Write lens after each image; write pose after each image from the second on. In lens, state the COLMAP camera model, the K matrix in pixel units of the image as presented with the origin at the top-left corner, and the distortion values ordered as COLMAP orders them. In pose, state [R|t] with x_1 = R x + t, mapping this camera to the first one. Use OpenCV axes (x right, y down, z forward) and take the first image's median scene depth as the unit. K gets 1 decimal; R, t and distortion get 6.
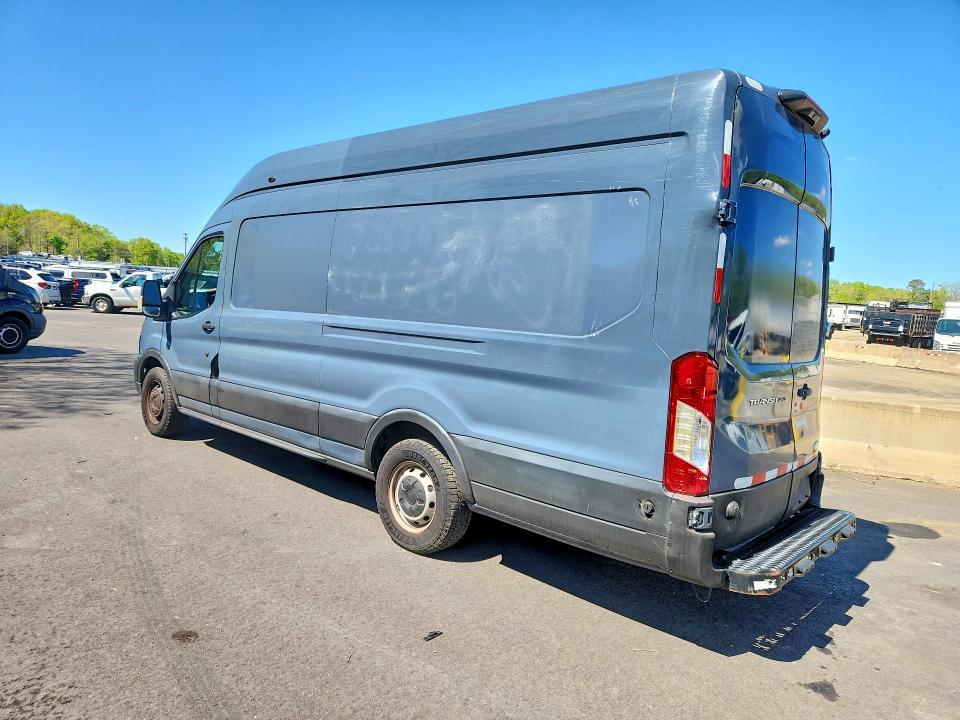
lens RADIAL K [[676.3, 0, 480.0], [0, 676.3, 360.0], [0, 0, 1]] dist [-0.001013, -0.000019]
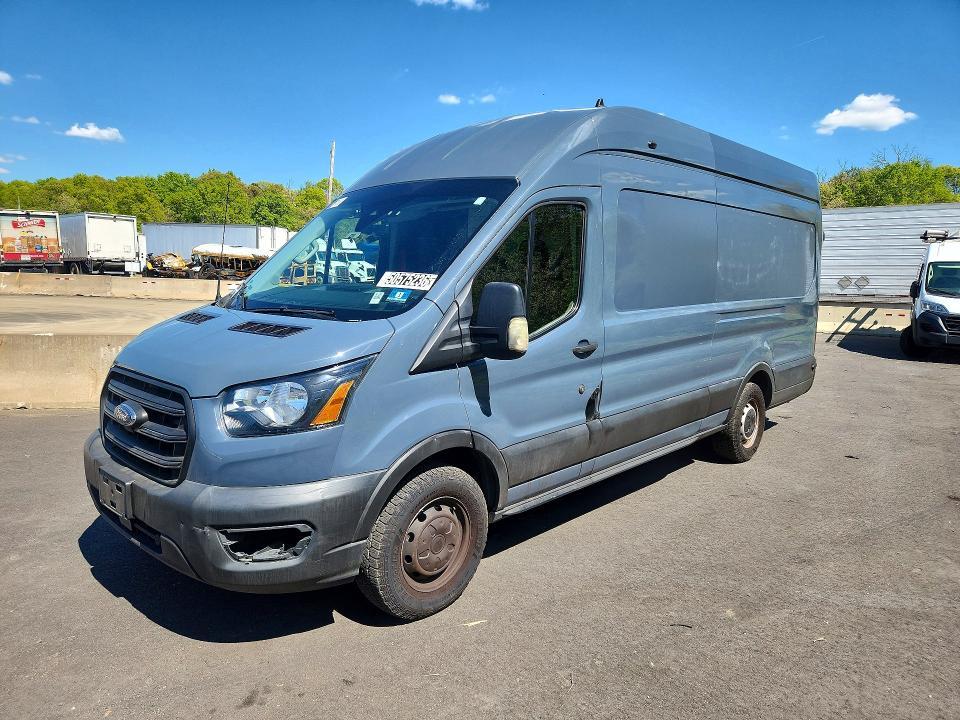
lens RADIAL K [[665.0, 0, 480.0], [0, 665.0, 360.0], [0, 0, 1]] dist [0.009167, 0.000872]
pose [[0.026750, -0.207376, 0.977896, -1.057816], [0.059575, 0.976838, 0.205522, -0.179799], [-0.997865, 0.052760, 0.038485, 1.104937]]
